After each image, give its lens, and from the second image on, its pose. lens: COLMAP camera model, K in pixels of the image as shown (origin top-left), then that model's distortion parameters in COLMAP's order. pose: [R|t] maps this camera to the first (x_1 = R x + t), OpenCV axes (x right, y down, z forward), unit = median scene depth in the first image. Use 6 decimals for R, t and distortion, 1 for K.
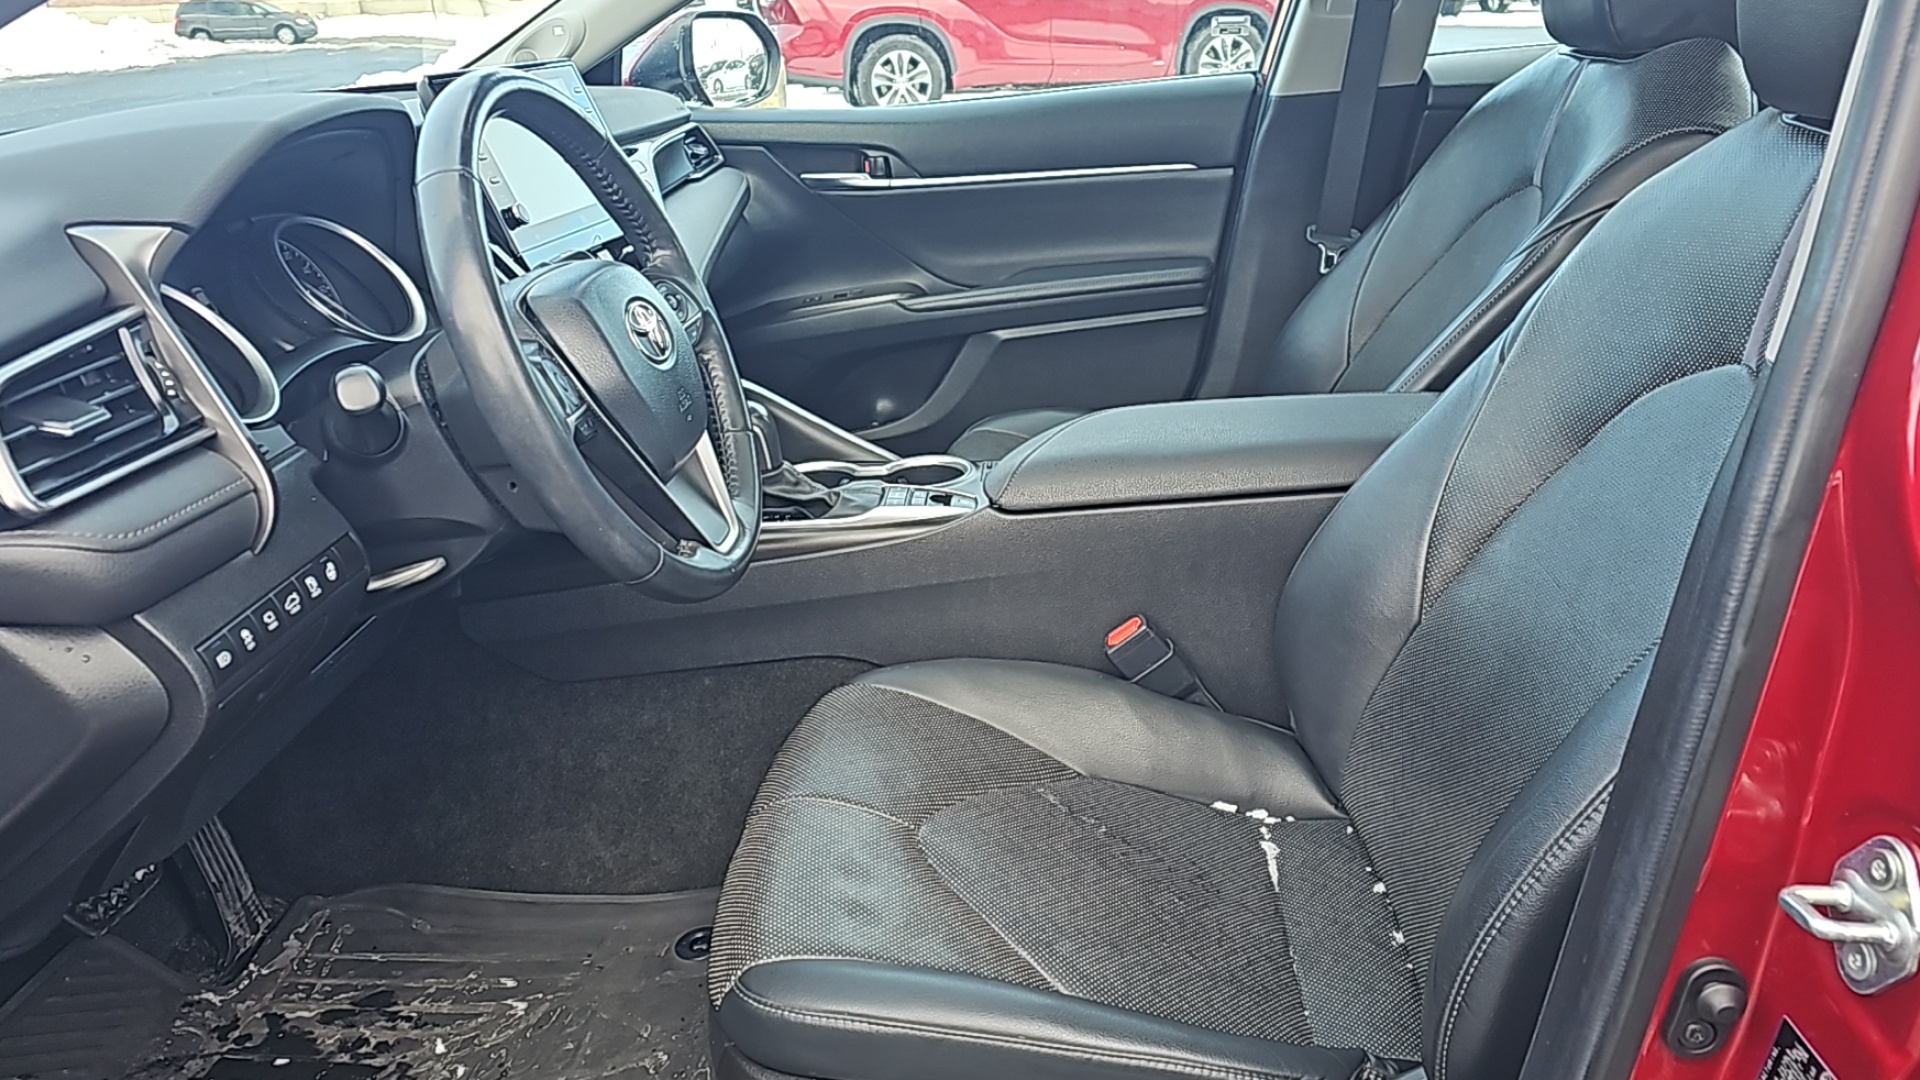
lens RADIAL K [[1389.1, 0, 962.8], [0, 1389.1, 536.6], [0, 0, 1]] dist [0.050135, -0.032843]
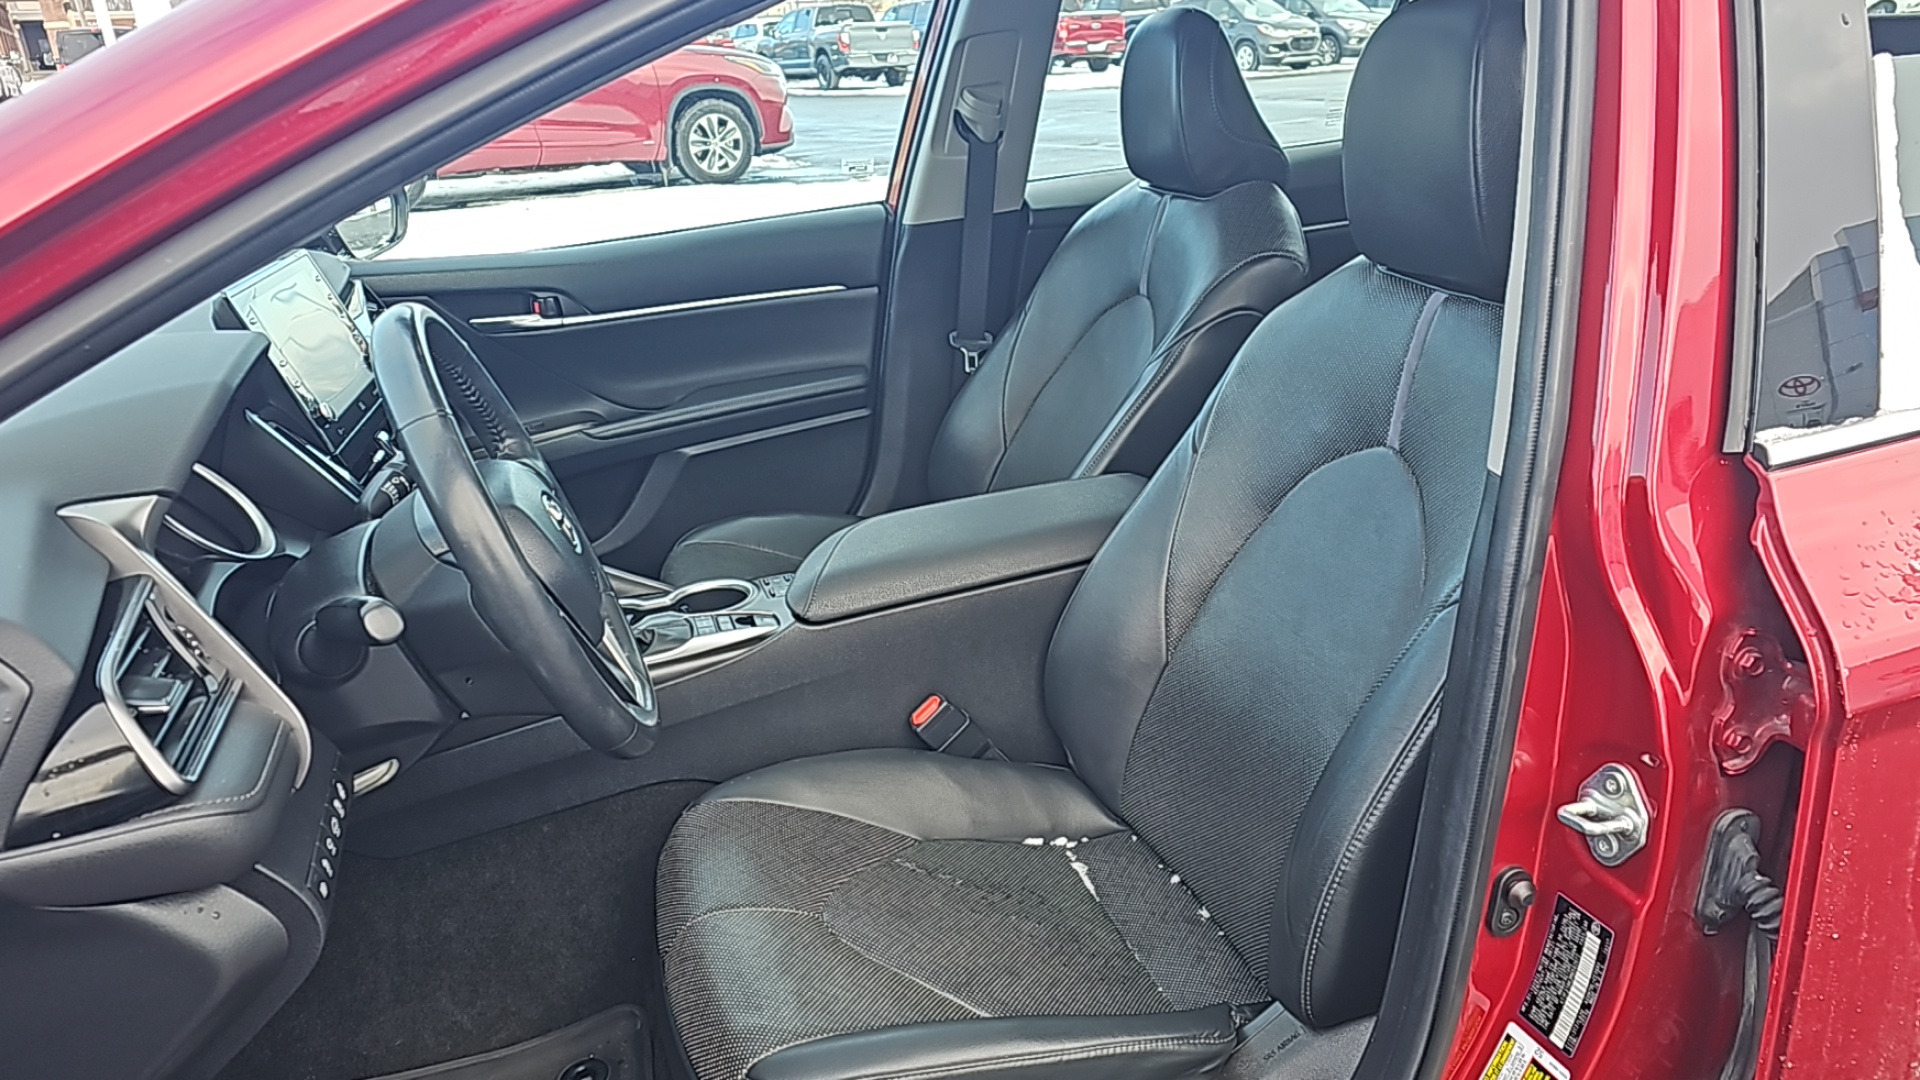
lens RADIAL K [[1381.6, 0, 965.6], [0, 1381.6, 534.6], [0, 0, 1]] dist [0.068361, -0.057496]
pose [[0.932420, -0.132764, 0.336105, -0.220882], [0.146870, 0.989013, -0.016781, -0.052457], [-0.330185, 0.065011, 0.941675, -0.111588]]
